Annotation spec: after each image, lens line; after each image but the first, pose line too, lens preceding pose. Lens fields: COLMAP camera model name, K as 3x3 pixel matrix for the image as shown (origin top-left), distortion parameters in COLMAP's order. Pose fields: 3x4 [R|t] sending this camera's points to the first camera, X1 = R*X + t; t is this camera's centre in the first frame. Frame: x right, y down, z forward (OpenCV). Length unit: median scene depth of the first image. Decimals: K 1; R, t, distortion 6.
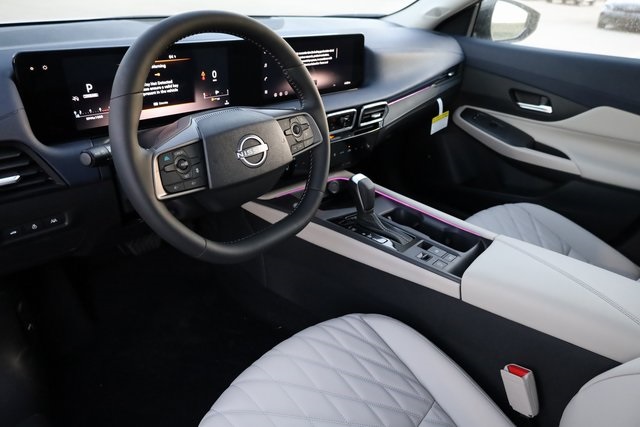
lens RADIAL K [[438.3, 0, 320.0], [0, 438.3, 213.5], [0, 0, 1]] dist [-0.008803, -0.002975]
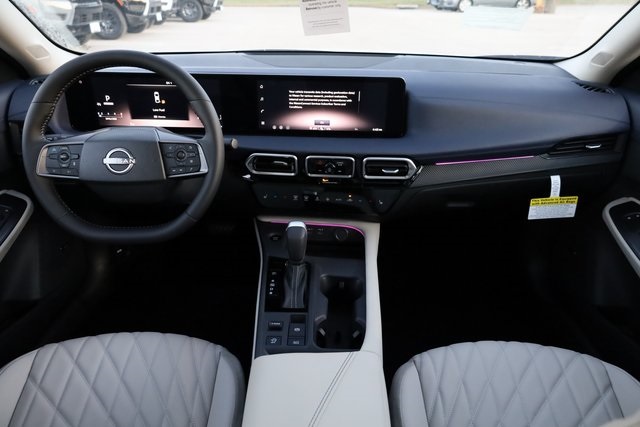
lens RADIAL K [[438.3, 0, 320.0], [0, 438.3, 213.5], [0, 0, 1]] dist [-0.008803, -0.002975]
pose [[0.671925, 0.287055, -0.682727, 0.963324], [-0.327068, 0.942083, 0.074209, -0.241950], [0.664488, 0.173435, 0.726895, 0.434254]]
